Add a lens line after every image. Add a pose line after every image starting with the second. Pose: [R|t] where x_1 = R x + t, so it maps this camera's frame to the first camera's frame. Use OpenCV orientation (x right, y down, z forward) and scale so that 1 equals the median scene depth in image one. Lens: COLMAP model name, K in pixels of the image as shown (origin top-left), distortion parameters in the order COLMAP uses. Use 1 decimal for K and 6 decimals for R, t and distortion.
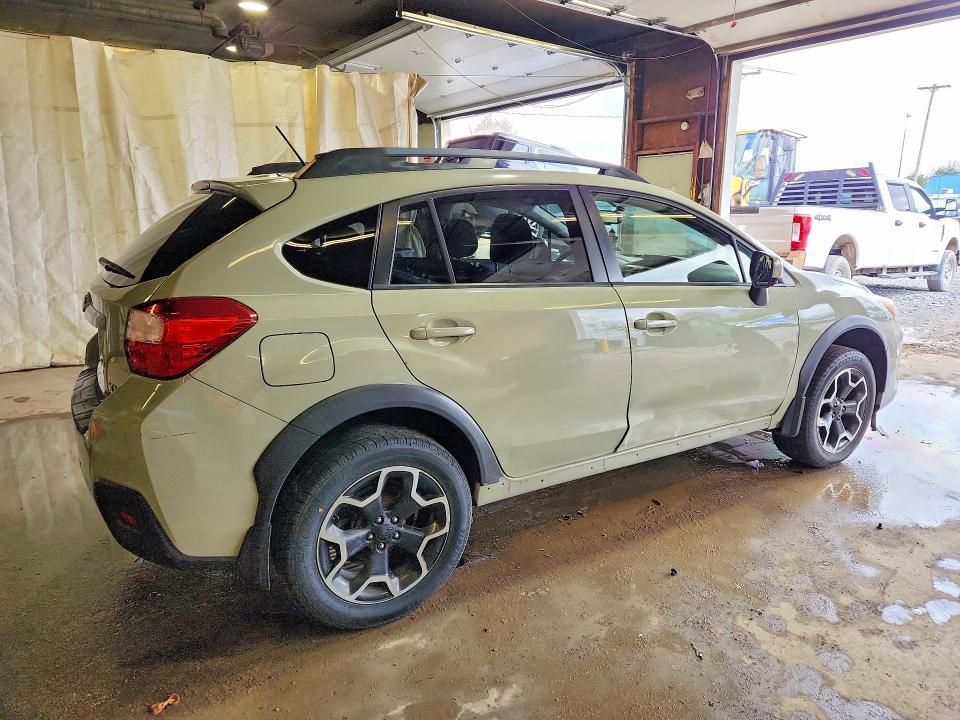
lens RADIAL K [[644.6, 0, 480.0], [0, 644.6, 360.2], [0, 0, 1]] dist [0.030029, -0.008554]
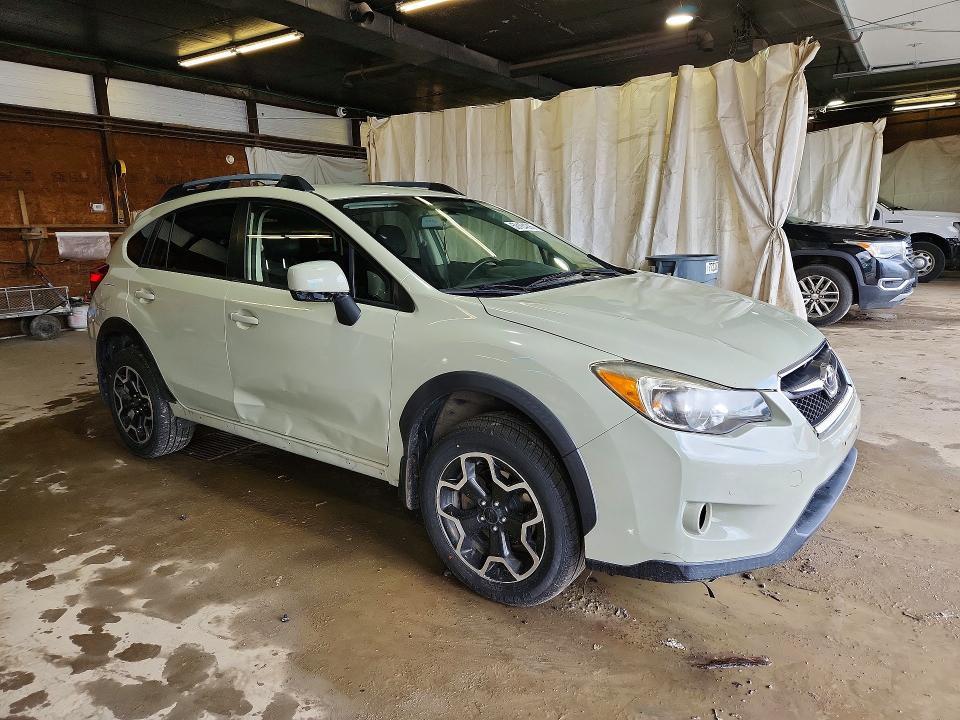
lens RADIAL K [[644.6, 0, 481.2], [0, 644.6, 365.4], [0, 0, 1]] dist [0.030029, -0.008554]
pose [[0.341442, 0.182728, -0.921969, 0.742520], [-0.184047, 0.974929, 0.125065, -0.097450], [0.921707, 0.126983, 0.366512, 0.494563]]
